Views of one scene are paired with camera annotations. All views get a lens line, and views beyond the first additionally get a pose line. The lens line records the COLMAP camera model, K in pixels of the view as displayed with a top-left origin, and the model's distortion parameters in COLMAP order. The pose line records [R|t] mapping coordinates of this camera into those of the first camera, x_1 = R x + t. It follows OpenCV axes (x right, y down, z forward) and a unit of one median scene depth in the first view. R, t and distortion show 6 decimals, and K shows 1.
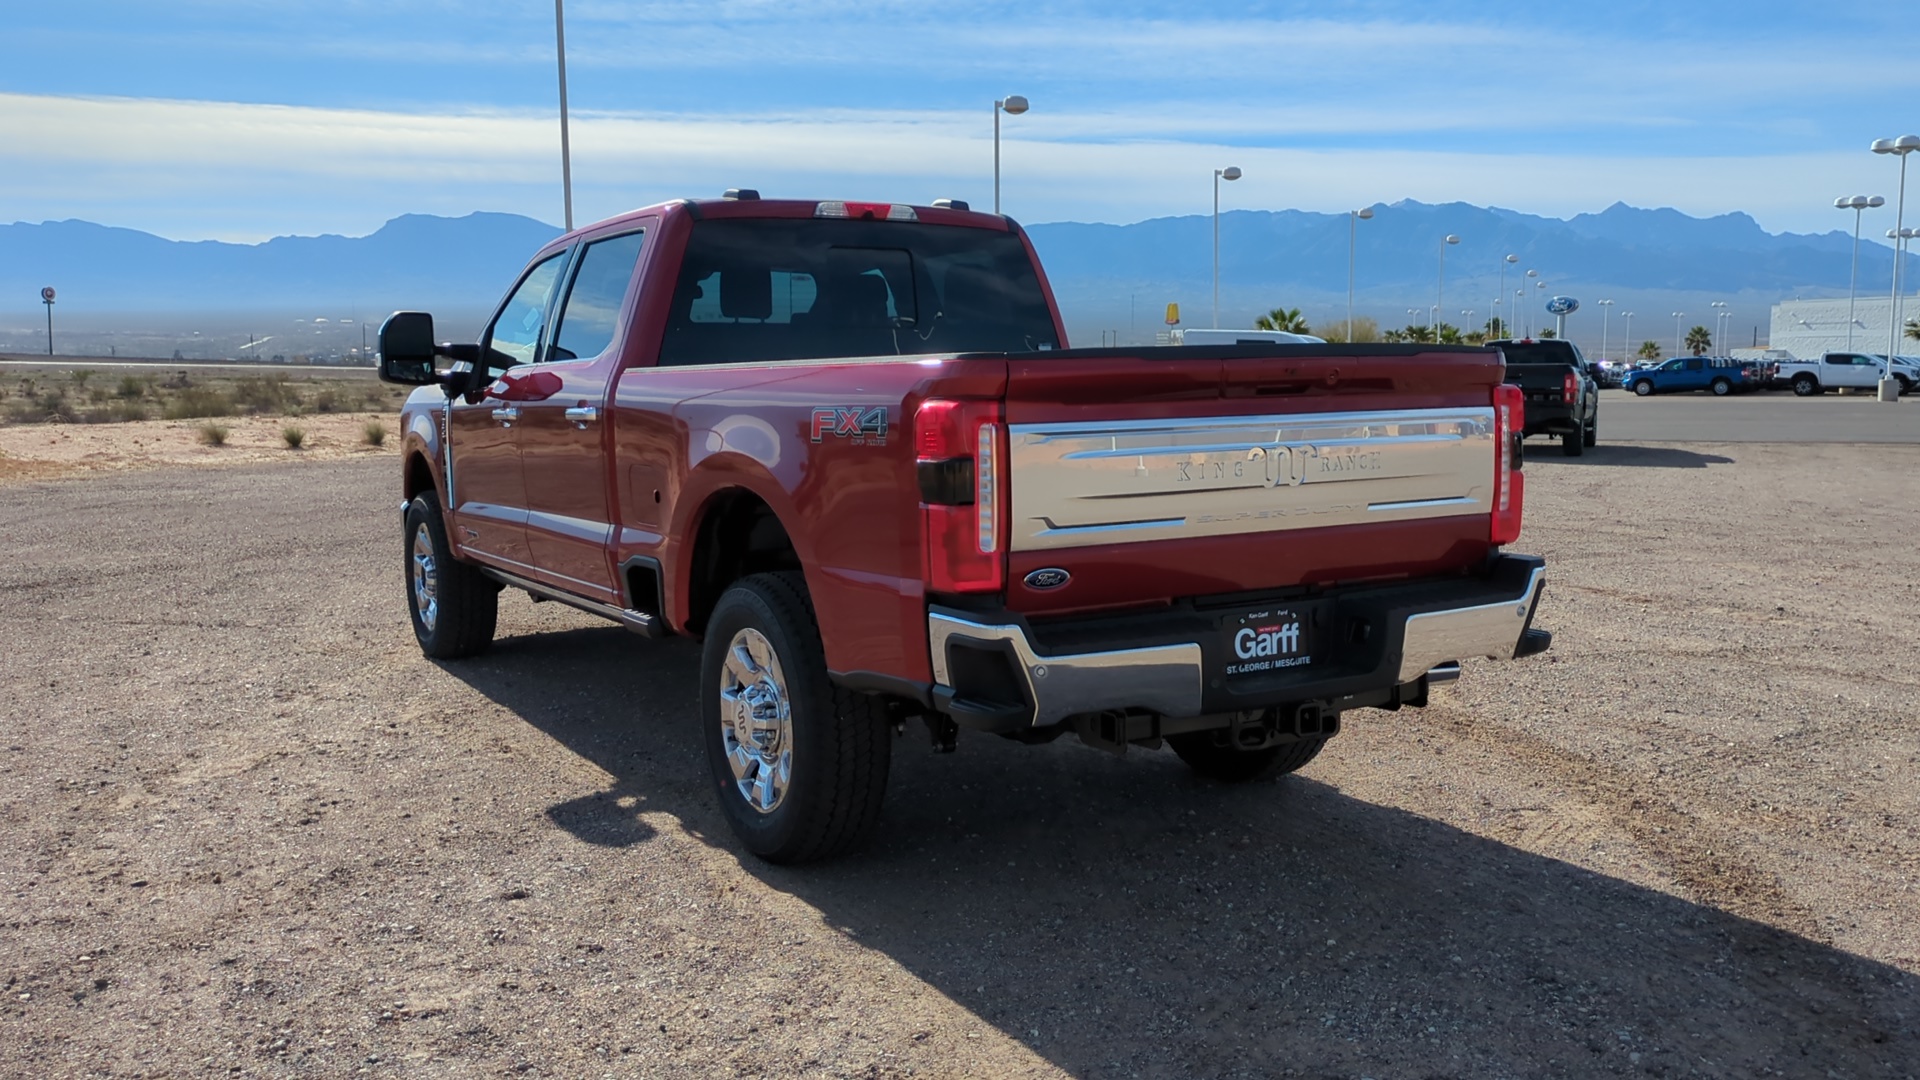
lens RADIAL K [[1662.6, 0, 988.6], [0, 1662.6, 550.5], [0, 0, 1]] dist [0.069197, -0.114264]
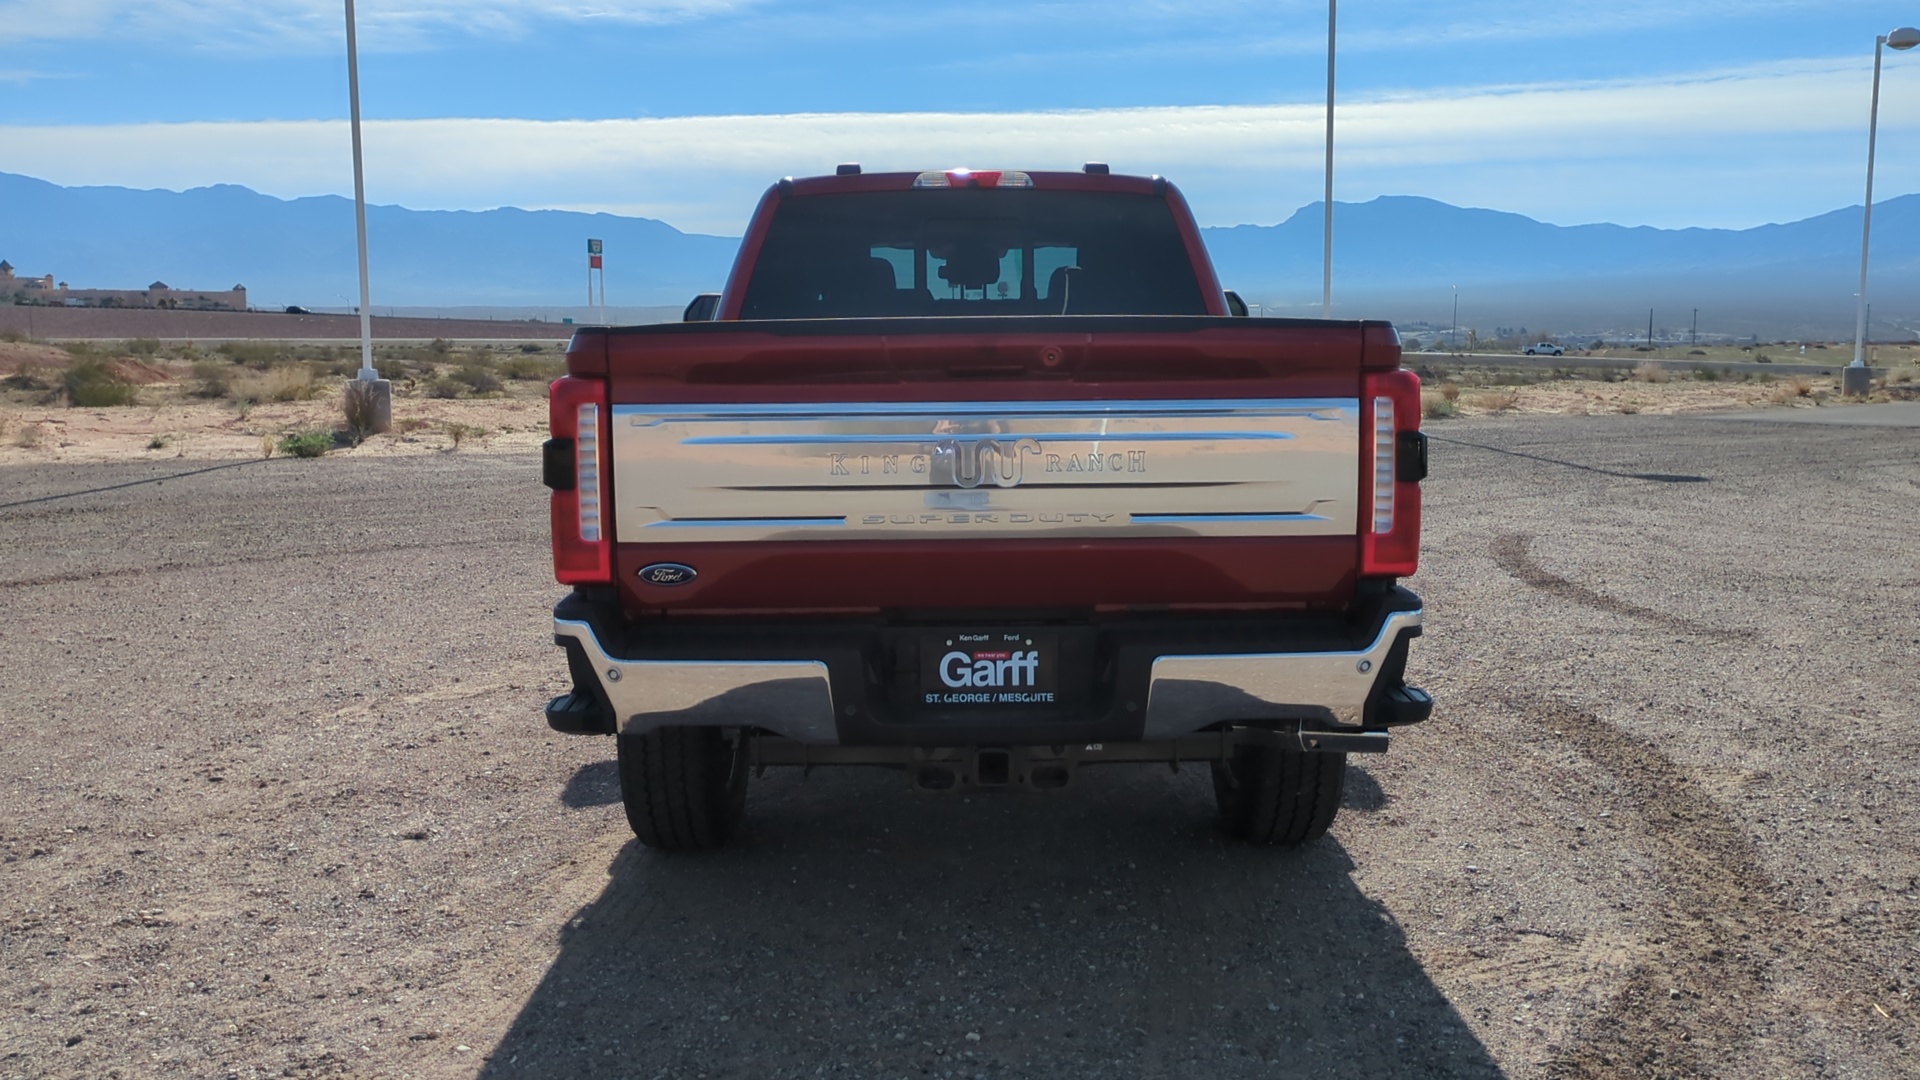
lens RADIAL K [[1656.9, 0, 960.0], [0, 1656.9, 540.0], [0, 0, 1]] dist [0.068608, -0.092865]
pose [[0.858609, 0.061587, -0.508917, 0.574288], [-0.059018, 0.998032, 0.021207, -0.027929], [0.509222, 0.011827, 0.860554, 0.266260]]
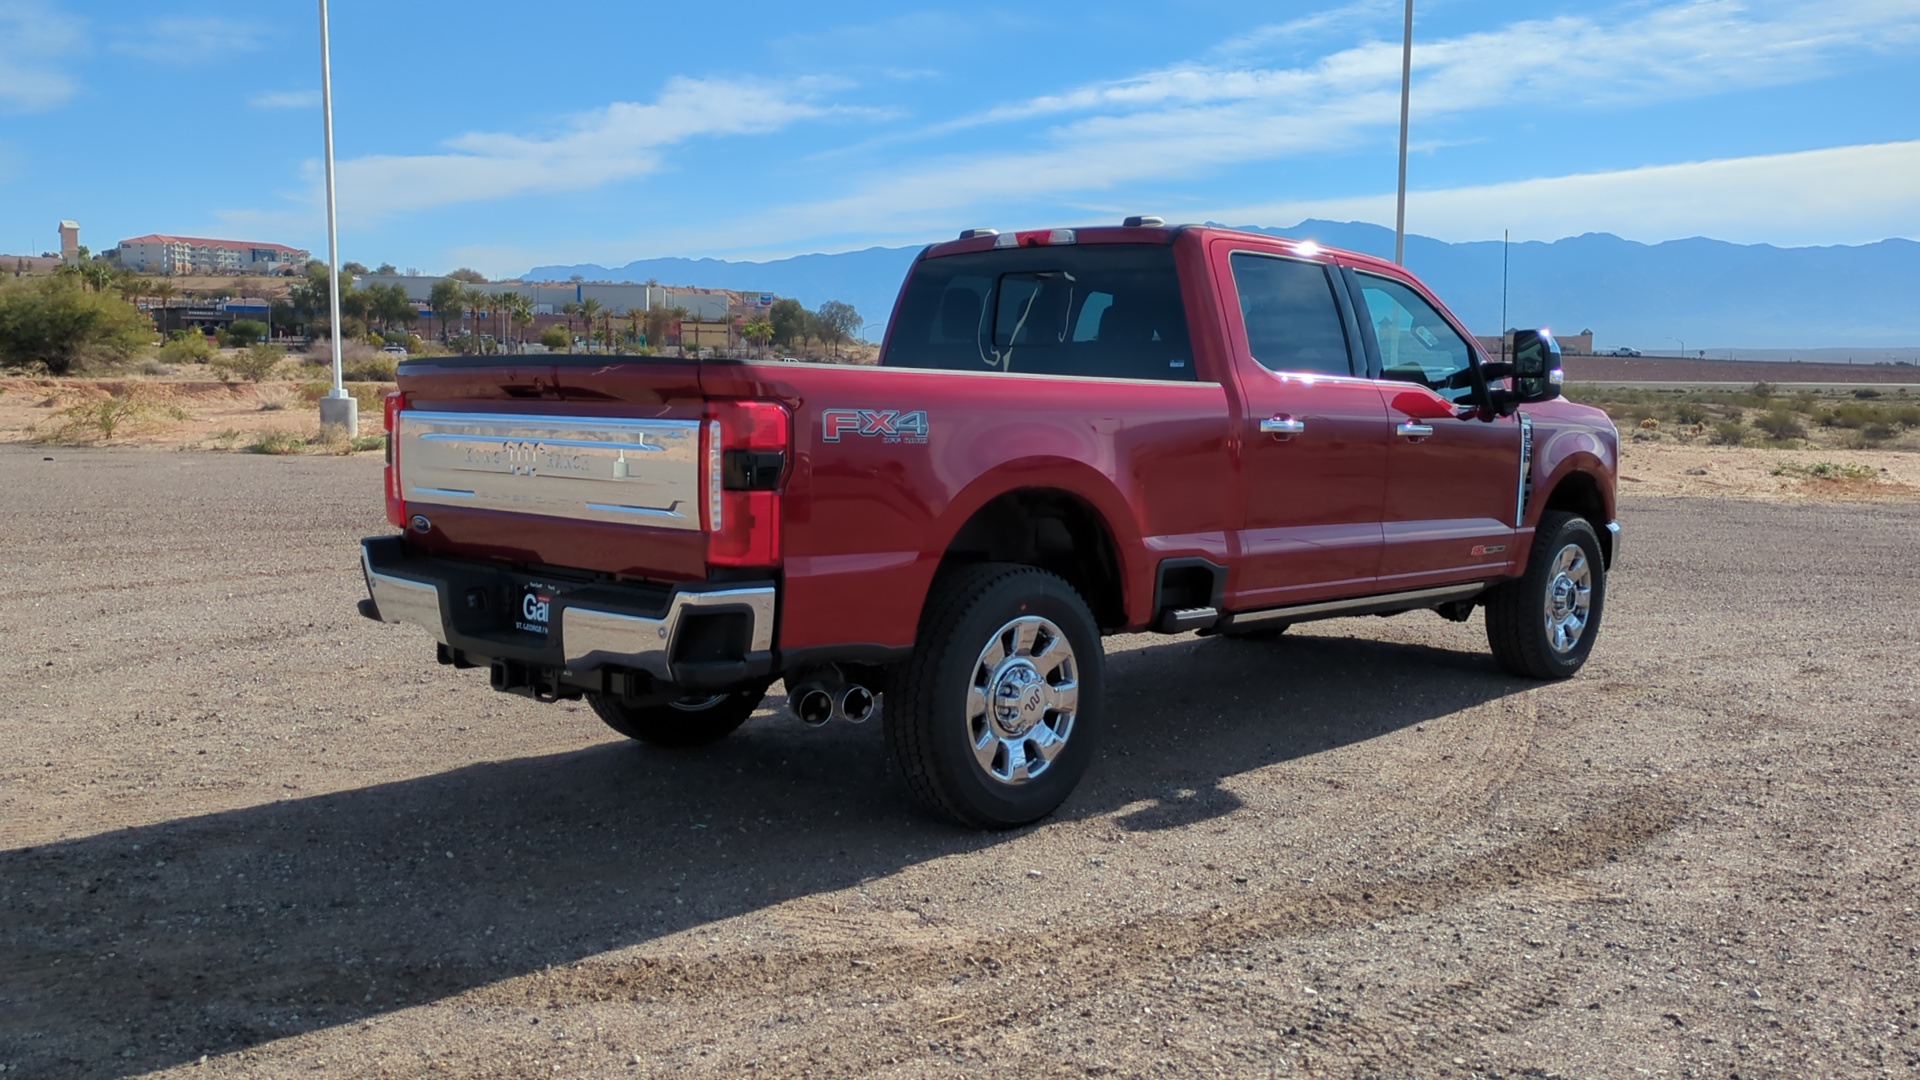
lens RADIAL K [[1656.9, 0, 960.0], [0, 1656.9, 540.0], [0, 0, 1]] dist [0.068608, -0.092865]
pose [[0.259906, 0.098472, -0.960600, 1.350315], [-0.121939, 0.990170, 0.068511, -0.108613], [0.957904, 0.099328, 0.269359, 0.953835]]
